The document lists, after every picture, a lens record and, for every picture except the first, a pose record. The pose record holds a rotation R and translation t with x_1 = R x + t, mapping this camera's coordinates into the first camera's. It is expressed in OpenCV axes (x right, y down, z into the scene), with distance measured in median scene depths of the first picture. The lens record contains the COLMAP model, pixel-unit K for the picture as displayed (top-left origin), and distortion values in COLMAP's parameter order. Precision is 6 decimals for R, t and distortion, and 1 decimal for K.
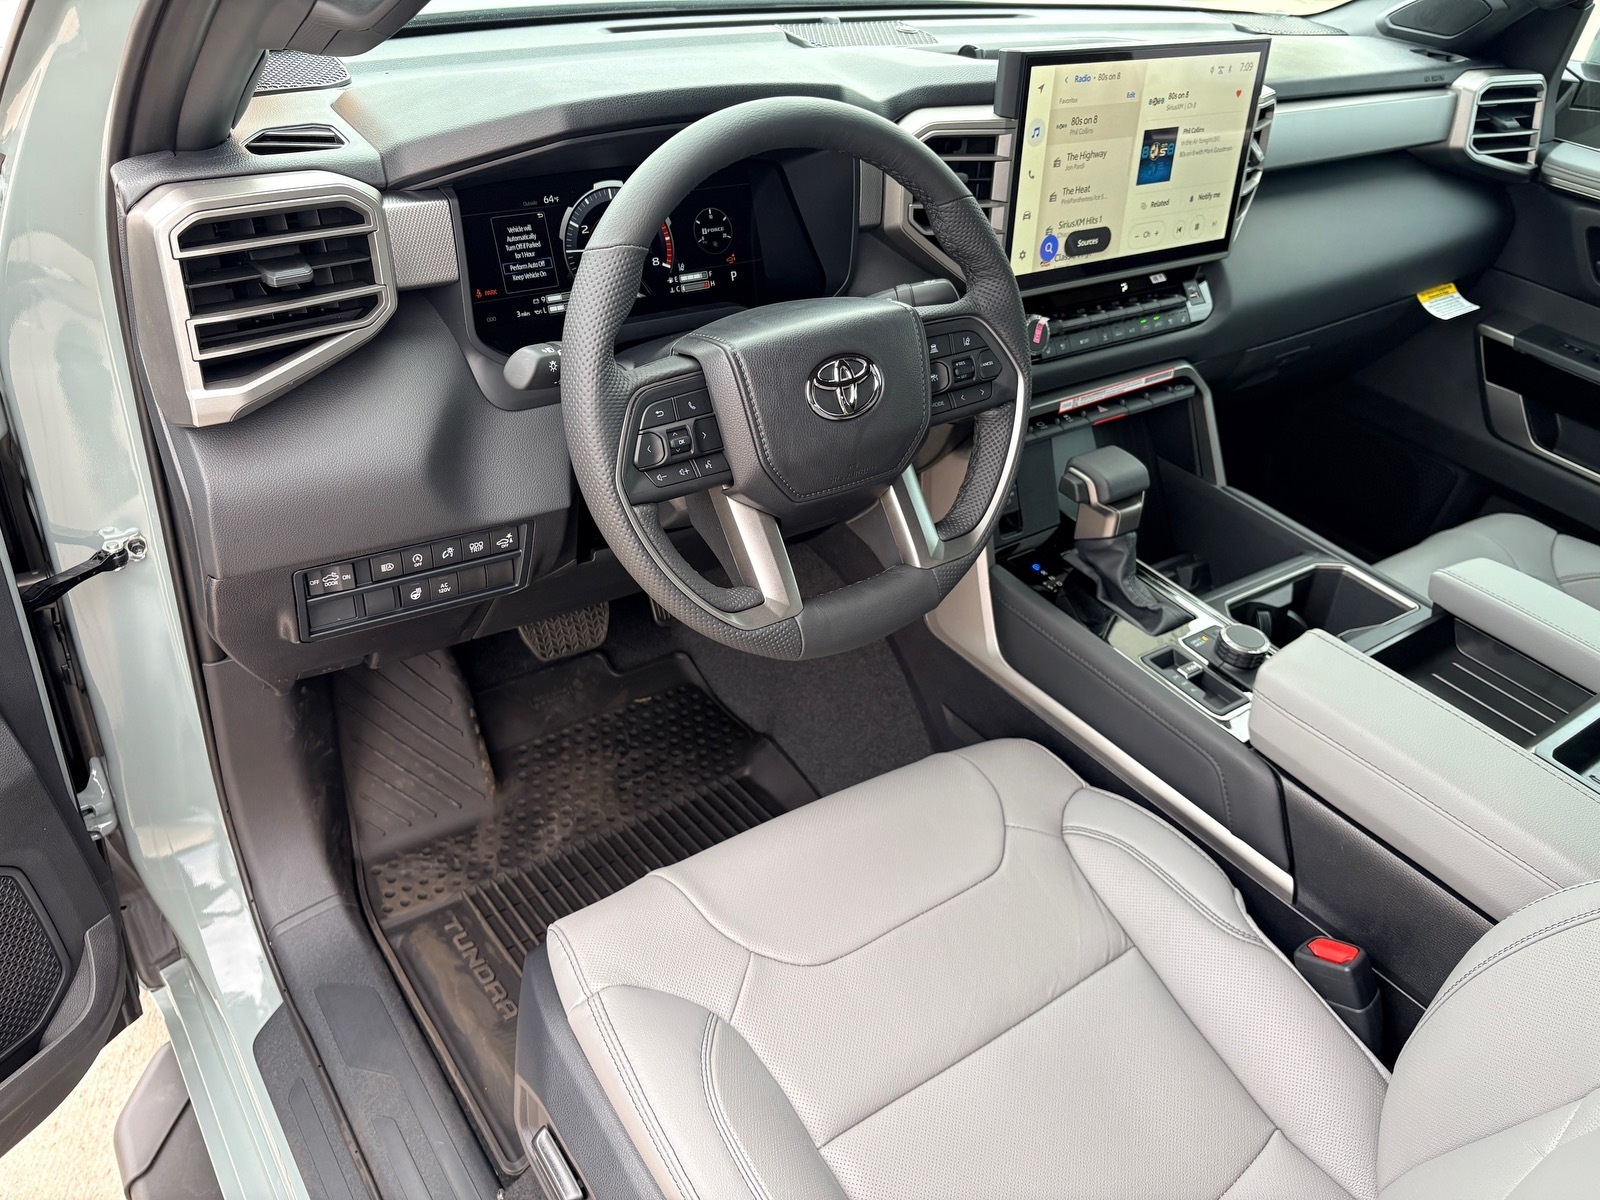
lens RADIAL K [[1225.2, 0, 798.7], [0, 1225.2, 612.2], [0, 0, 1]] dist [0.024642, -0.028452]
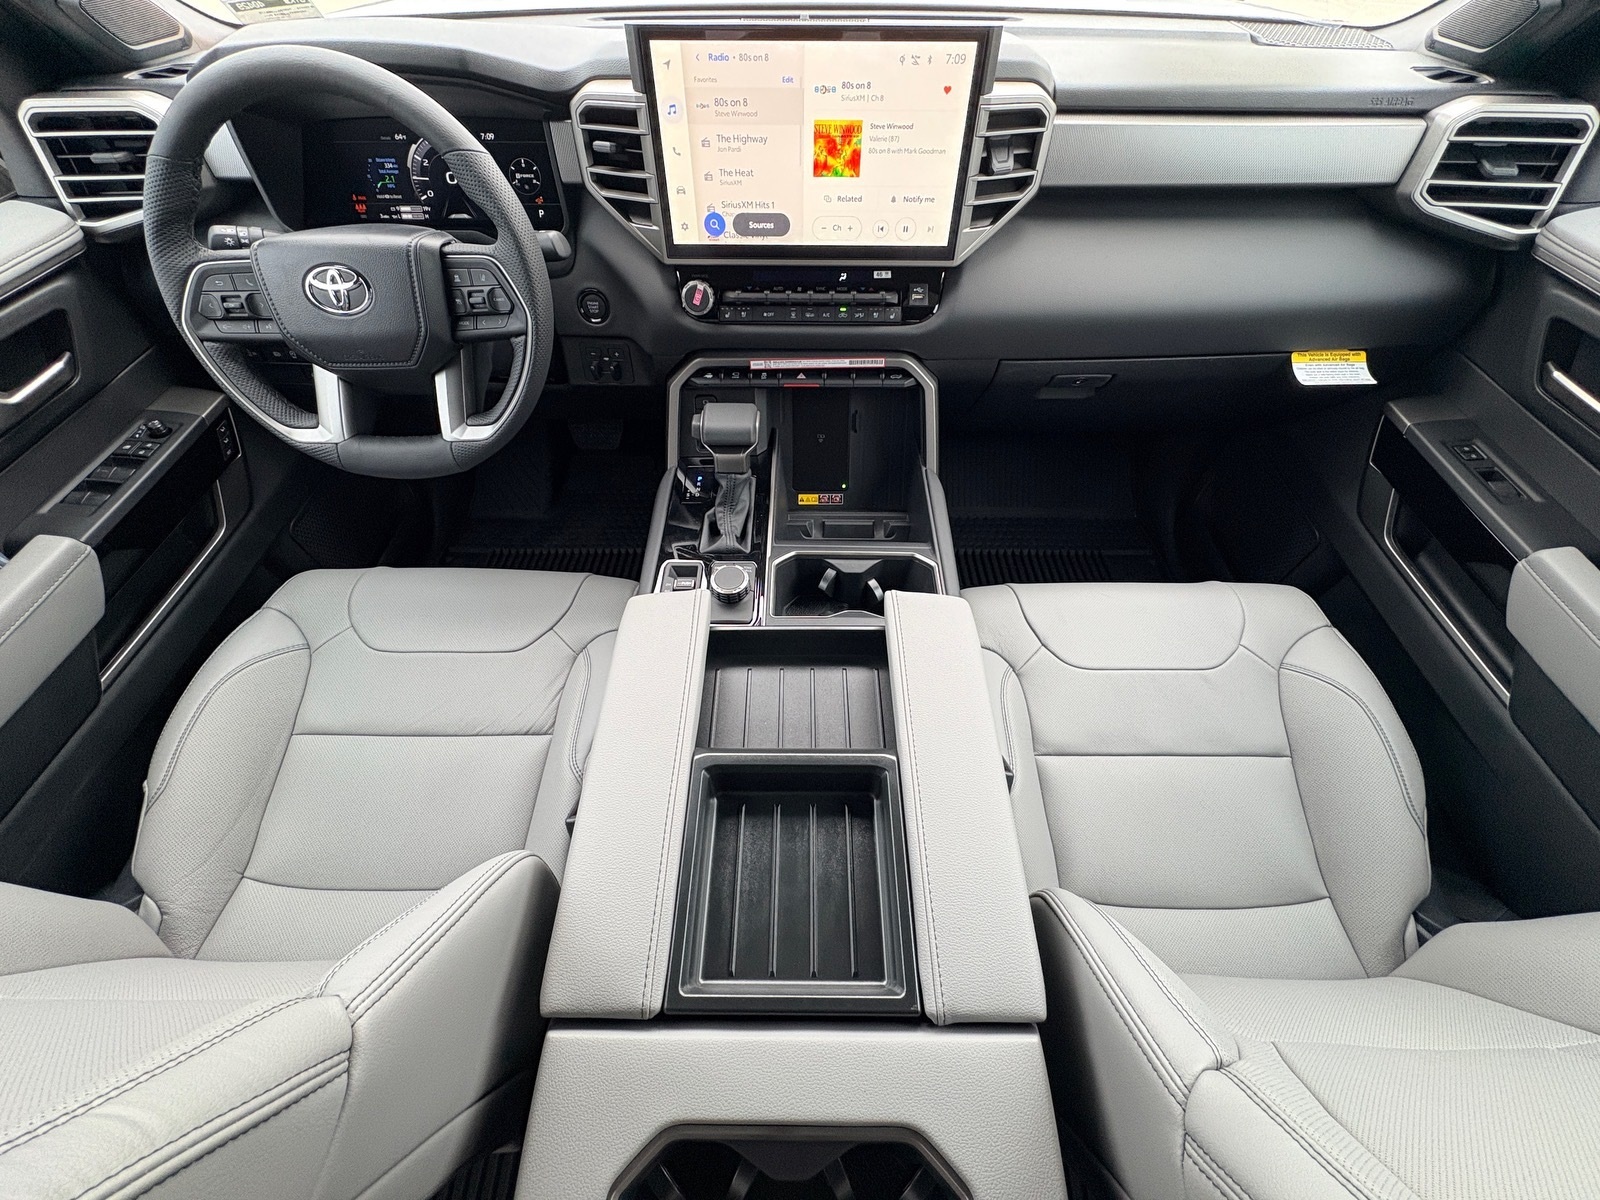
lens RADIAL K [[641.1, 0, 798.9], [0, 641.1, 598.8], [0, 0, 1]] dist [-0.000023, -0.000342]
pose [[0.803849, 0.399263, -0.440926, 0.687903], [-0.278947, 0.907724, 0.313409, -0.179681], [0.525372, -0.128939, 0.841046, 0.457291]]
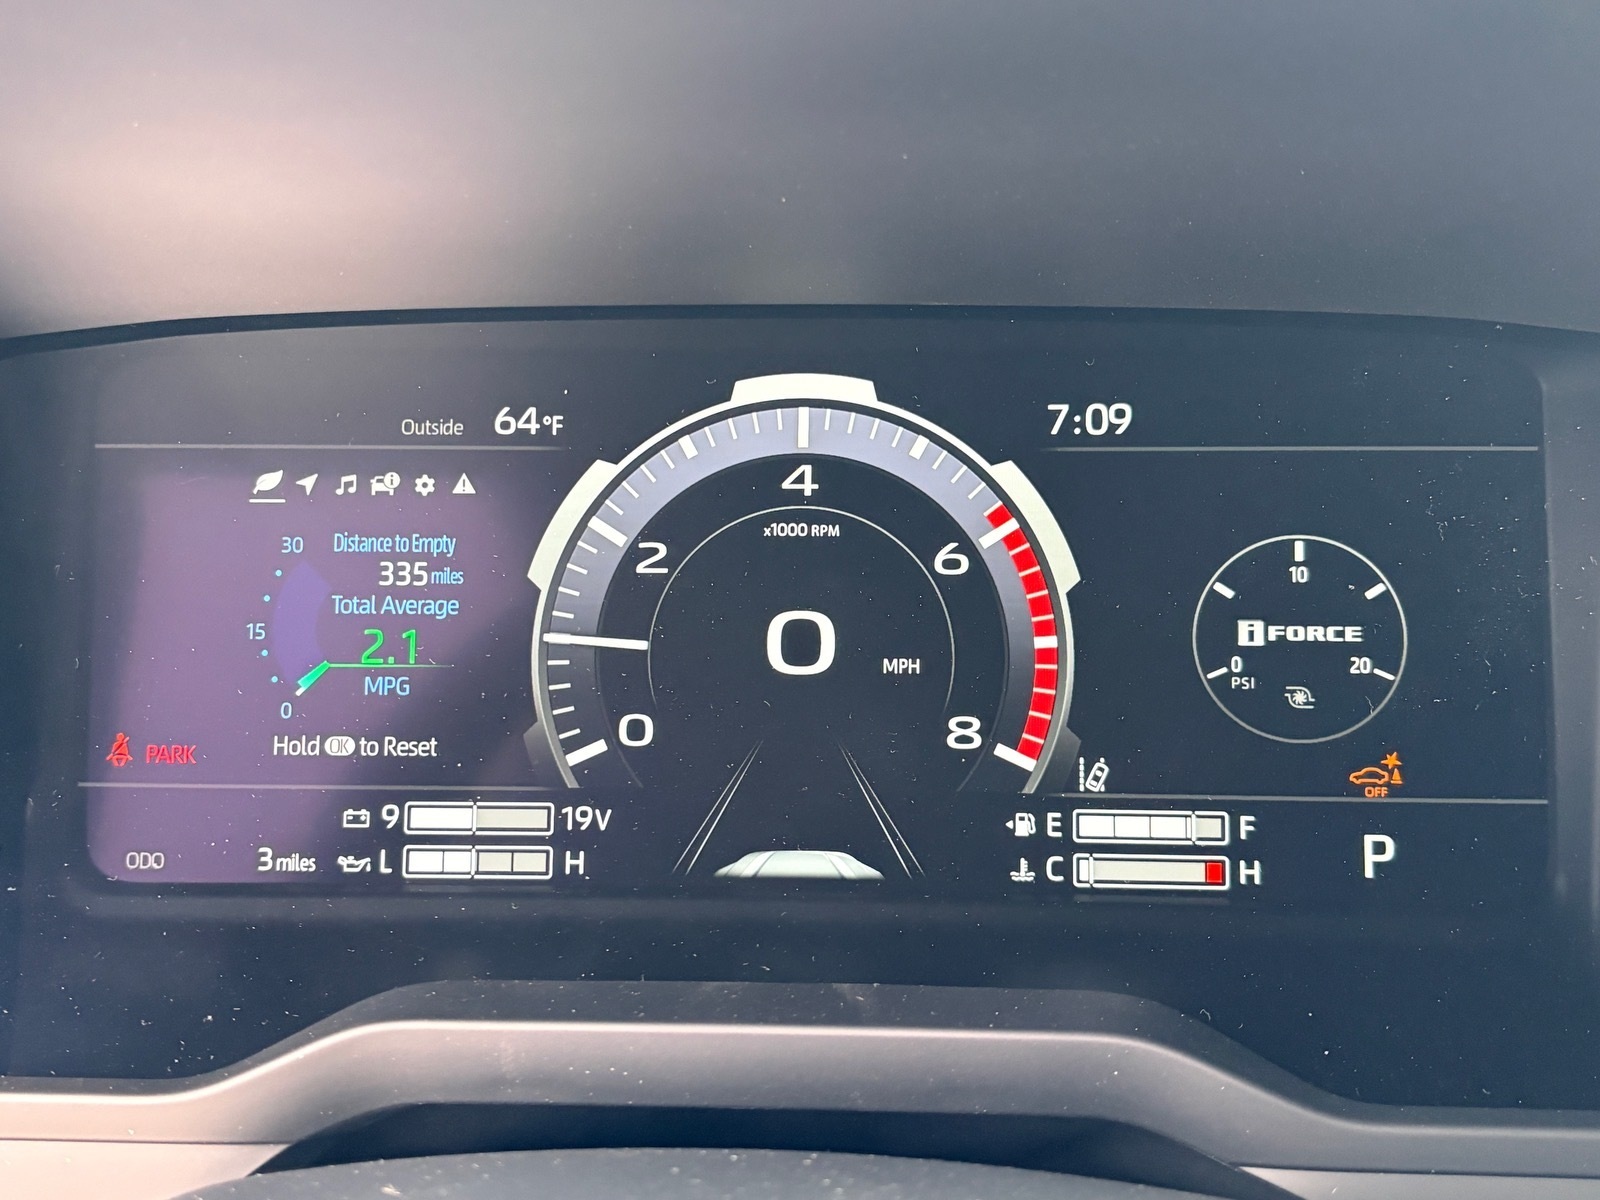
lens RADIAL K [[1921.0, 0, 812.2], [0, 1921.0, 606.4], [0, 0, 1]] dist [0.135352, 0.000000]
pose [[0.774048, 0.108432, -0.623773, 0.070456], [-0.293025, 0.934709, -0.201135, -0.215405], [0.561237, 0.338469, 0.755283, 0.672514]]
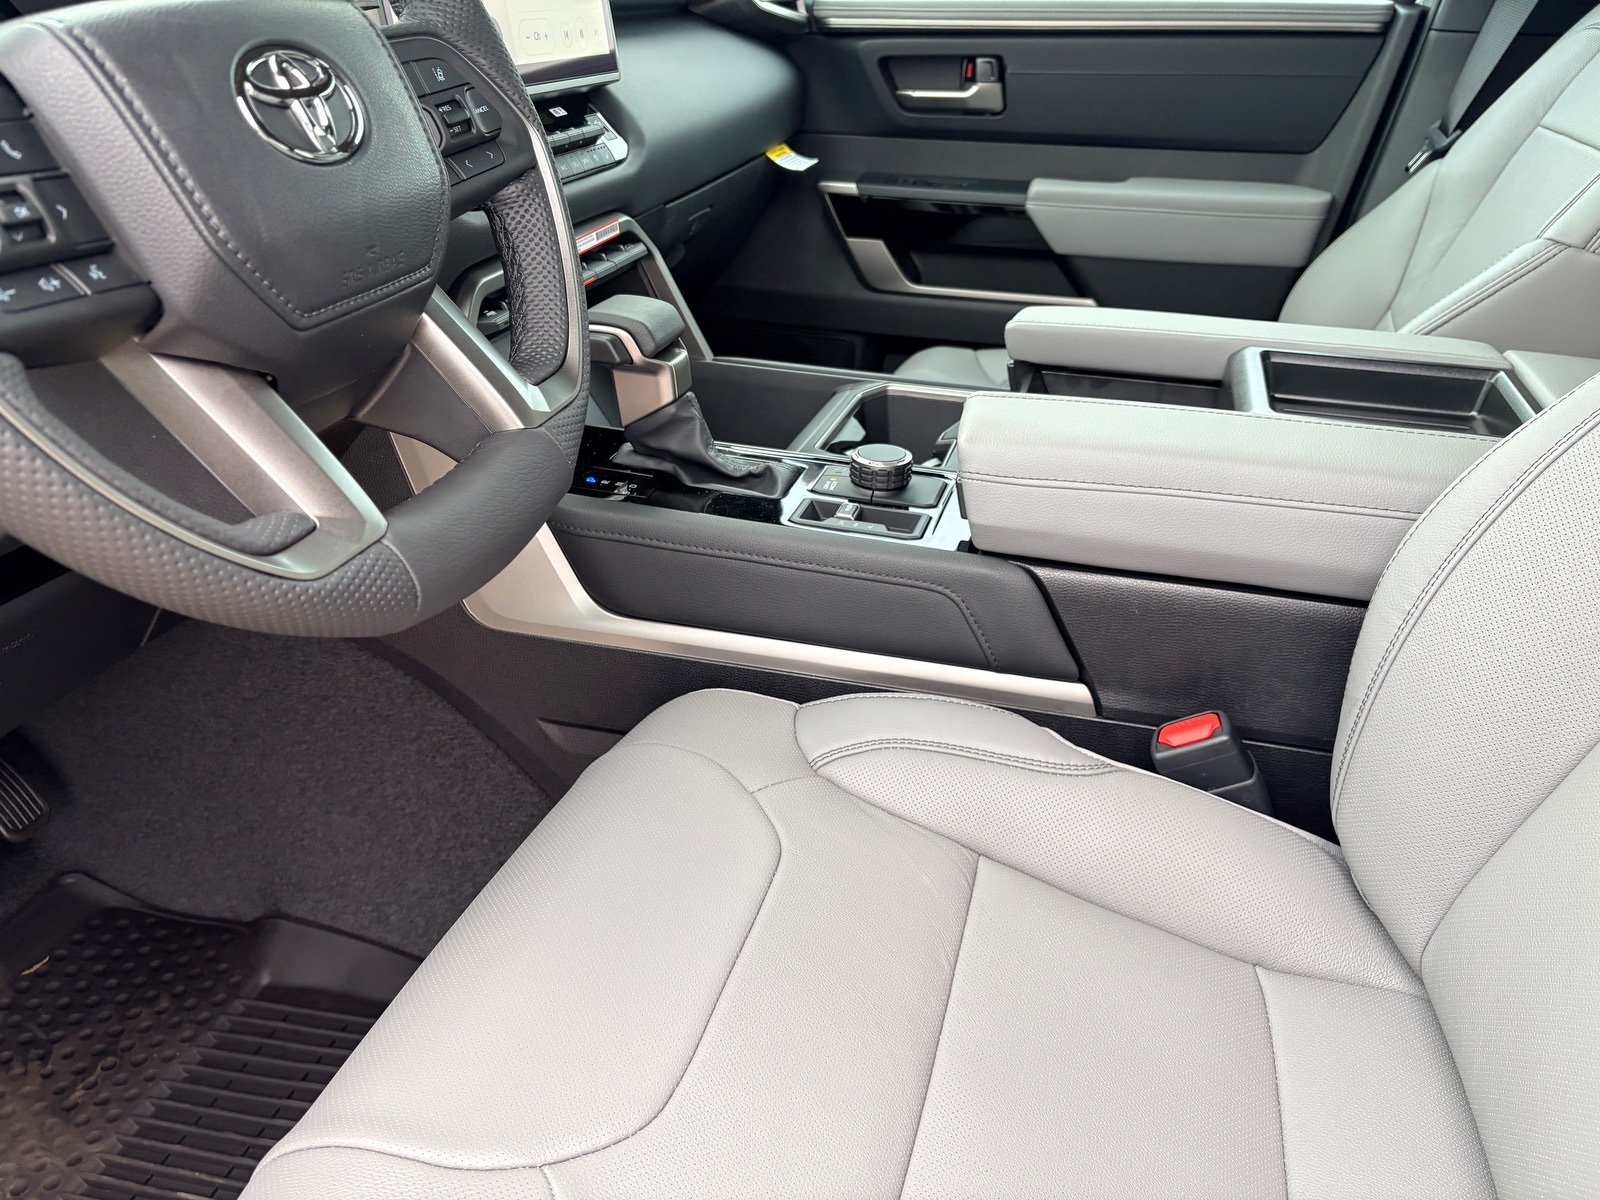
lens RADIAL K [[1225.2, 0, 806.3], [0, 1225.2, 611.0], [0, 0, 1]] dist [0.024642, -0.028452]
pose [[0.780169, -0.360233, 0.511438, -0.108465], [0.406707, 0.913273, 0.022859, 0.071787], [-0.475317, 0.190171, 0.859016, 0.349735]]
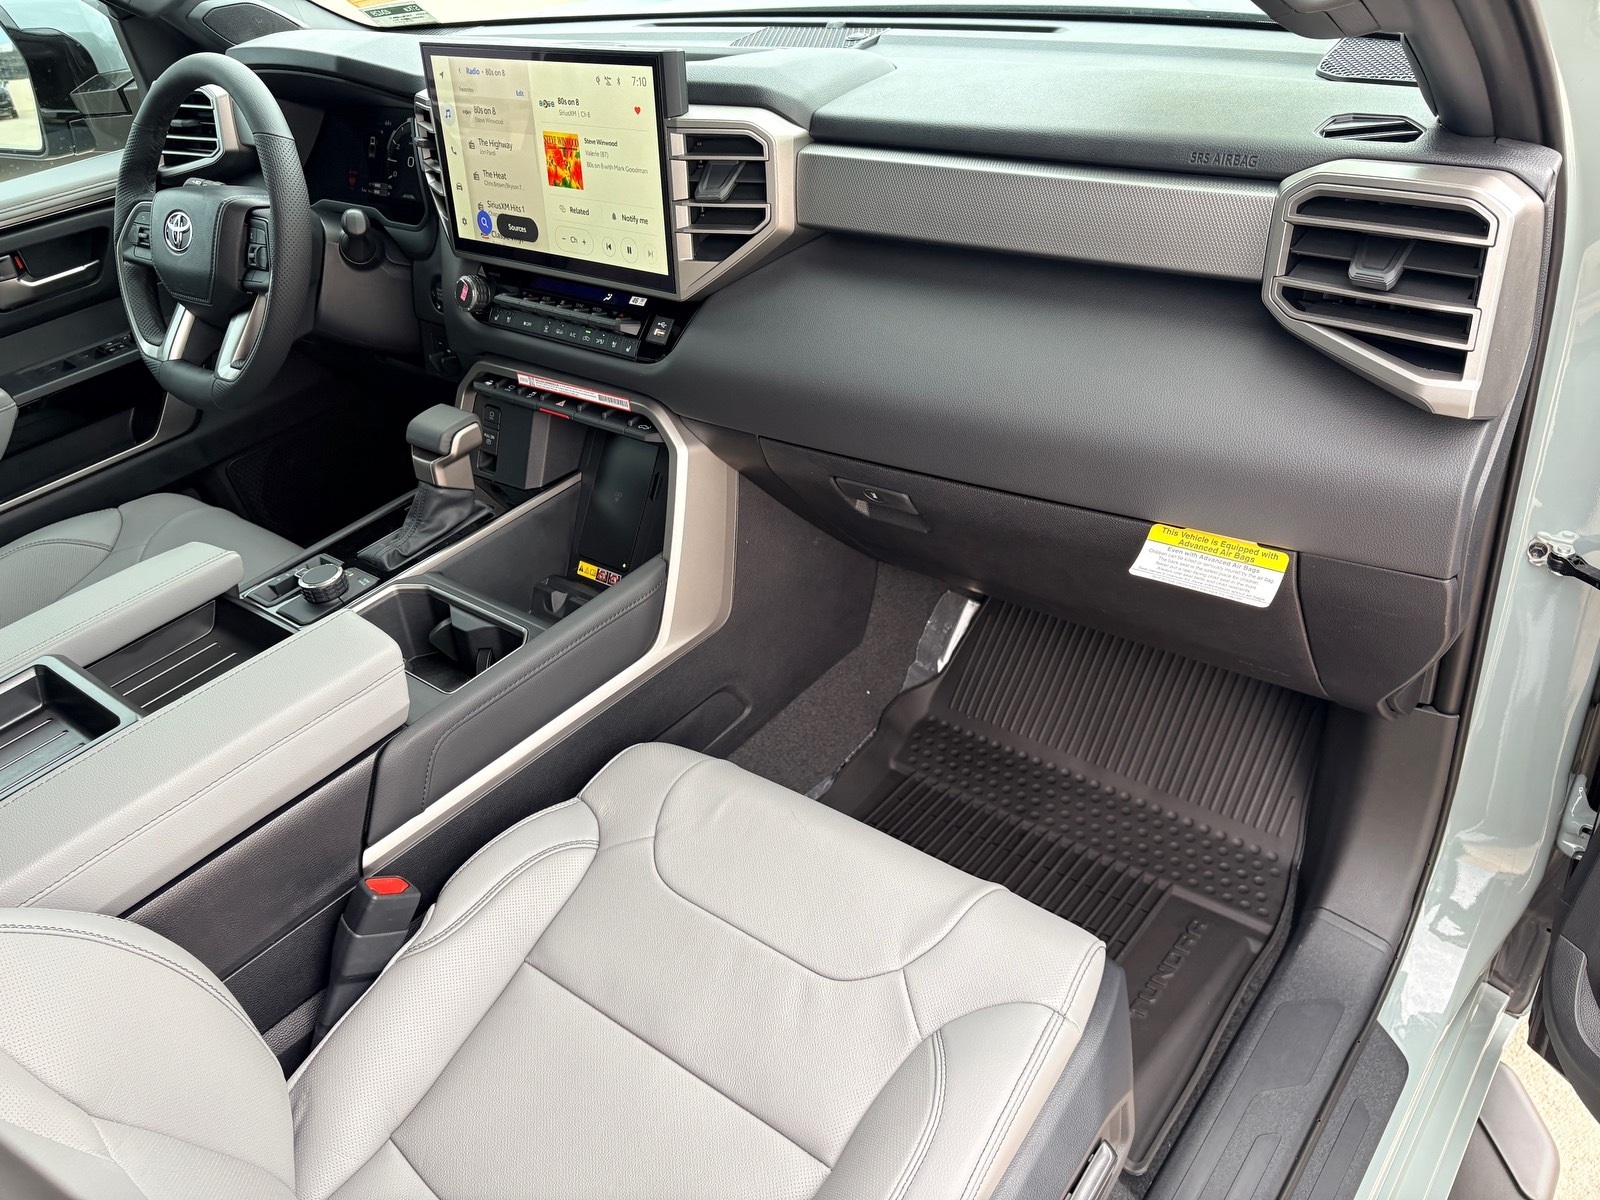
lens RADIAL K [[1225.2, 0, 793.1], [0, 1225.2, 605.3], [0, 0, 1]] dist [0.024642, -0.028452]
pose [[0.251017, 0.432734, -0.865870, 1.372876], [-0.444998, 0.845972, 0.293784, -0.448627], [0.859632, 0.311565, 0.404919, 0.885144]]
